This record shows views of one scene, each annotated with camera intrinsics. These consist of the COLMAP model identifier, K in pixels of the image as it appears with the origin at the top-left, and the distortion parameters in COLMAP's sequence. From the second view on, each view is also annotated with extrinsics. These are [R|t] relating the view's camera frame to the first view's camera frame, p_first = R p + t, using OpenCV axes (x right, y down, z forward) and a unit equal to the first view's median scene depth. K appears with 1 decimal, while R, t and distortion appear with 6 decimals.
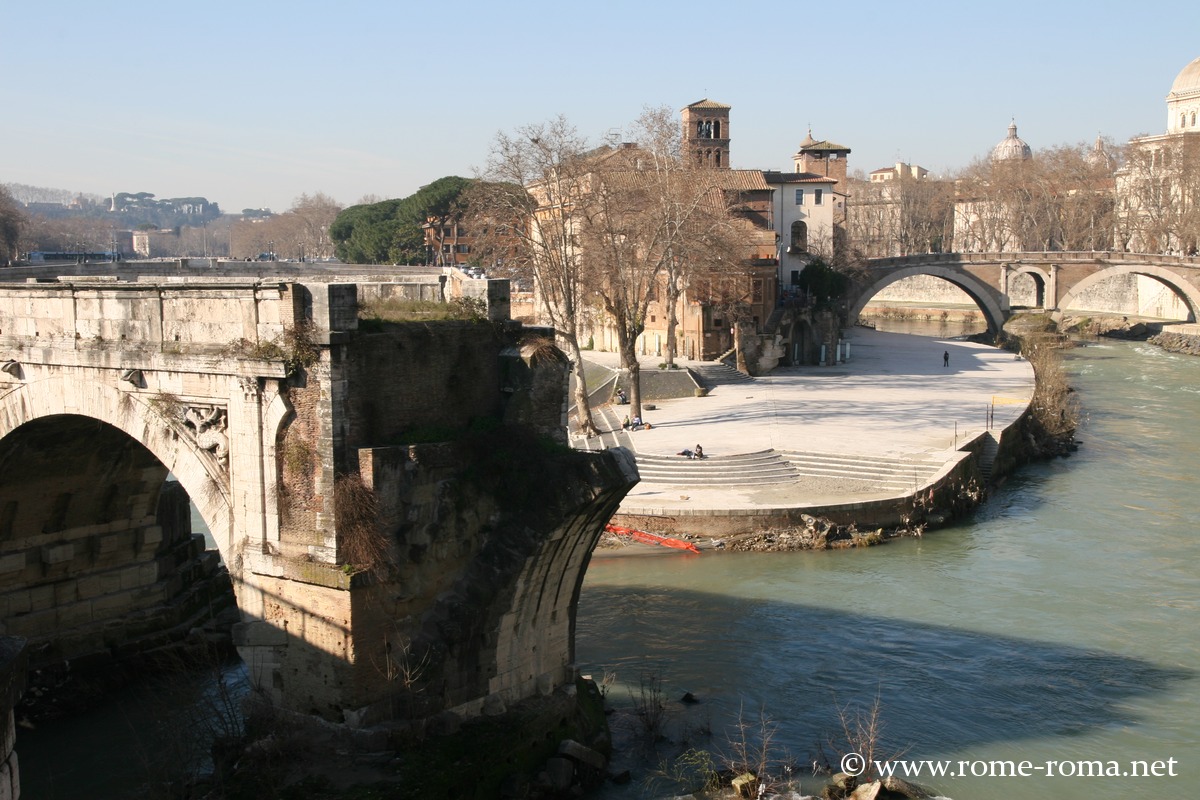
lens RADIAL K [[1454.0, 0, 599.8], [0, 1454.0, 348.2], [0, 0, 1]] dist [0.024535, 0.079225]
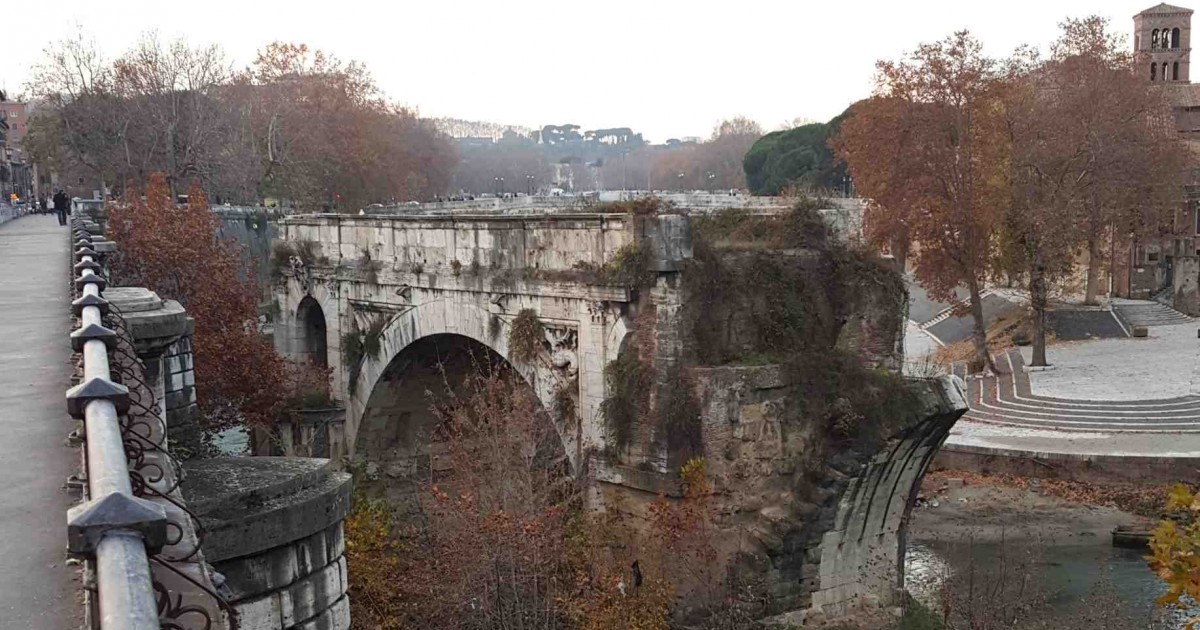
lens RADIAL K [[1605.1, 0, 600.0], [0, 1605.1, 315.0], [0, 0, 1]] dist [0.168645, 0.017814]
pose [[0.956886, 0.015047, -0.290073, 0.108388], [-0.010245, 0.999784, 0.018066, 0.008352], [0.290282, -0.014316, 0.956834, -0.146973]]
